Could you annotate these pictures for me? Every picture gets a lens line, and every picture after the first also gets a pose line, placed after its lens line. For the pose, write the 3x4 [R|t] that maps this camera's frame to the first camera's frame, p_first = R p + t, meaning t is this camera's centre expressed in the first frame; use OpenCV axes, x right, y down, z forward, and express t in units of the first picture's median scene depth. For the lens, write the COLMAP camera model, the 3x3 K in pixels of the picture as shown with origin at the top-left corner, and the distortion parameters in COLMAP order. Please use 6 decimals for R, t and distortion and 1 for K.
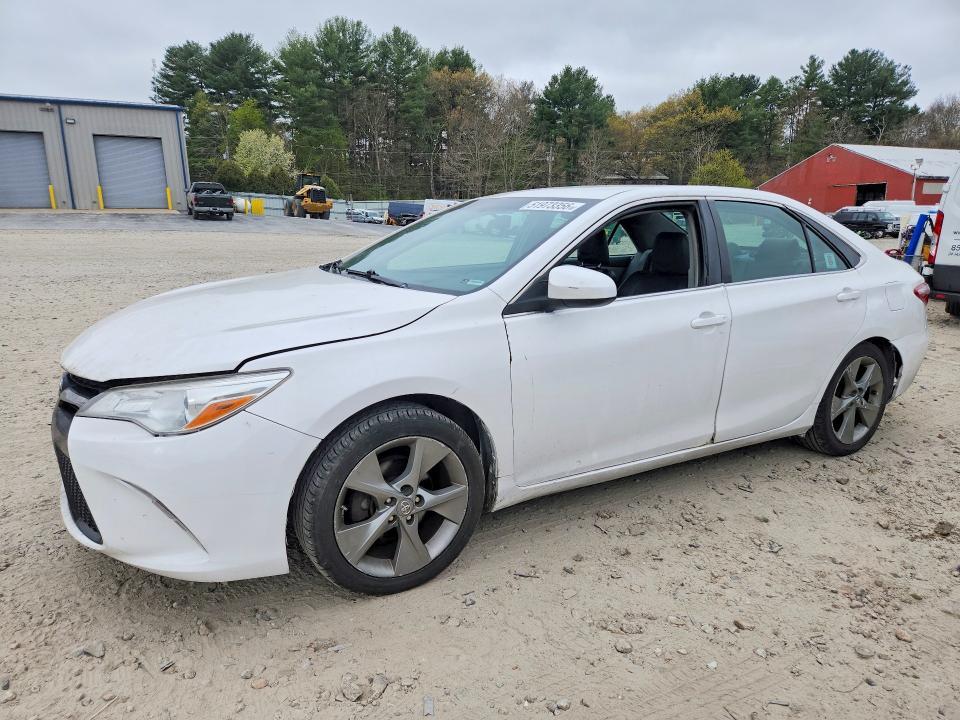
lens RADIAL K [[681.1, 0, 476.0], [0, 681.1, 392.3], [0, 0, 1]] dist [0.062500, -0.049482]
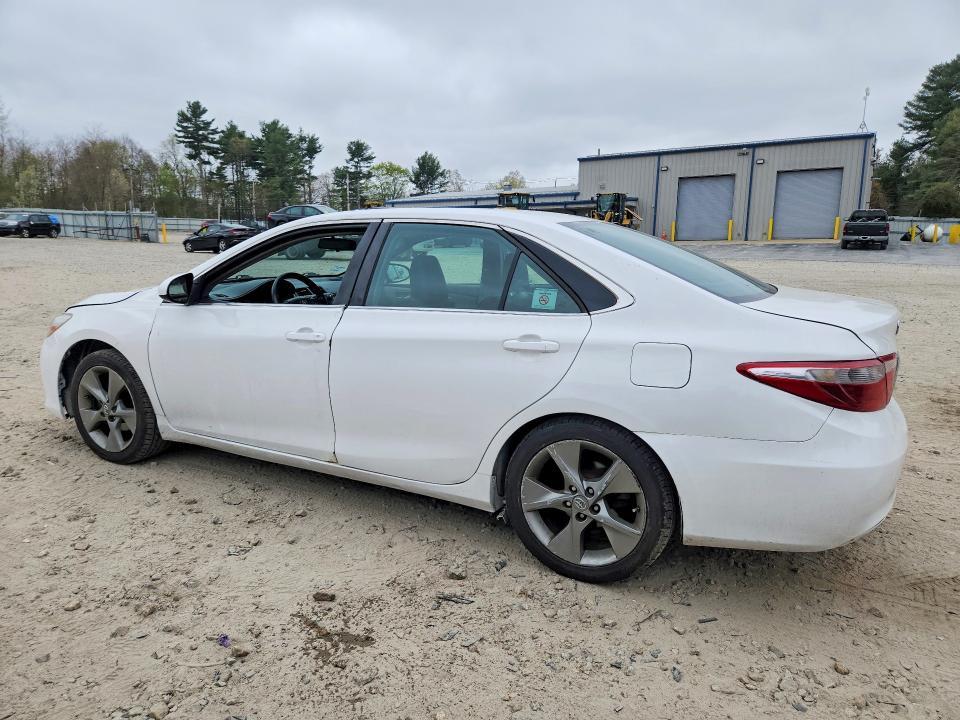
lens RADIAL K [[681.1, 0, 476.0], [0, 681.1, 392.3], [0, 0, 1]] dist [0.062500, -0.049482]
pose [[0.480211, 0.186470, -0.857104, 0.214478], [-0.223154, 0.970963, 0.086215, -0.026505], [0.848292, 0.149865, 0.507878, 0.109995]]
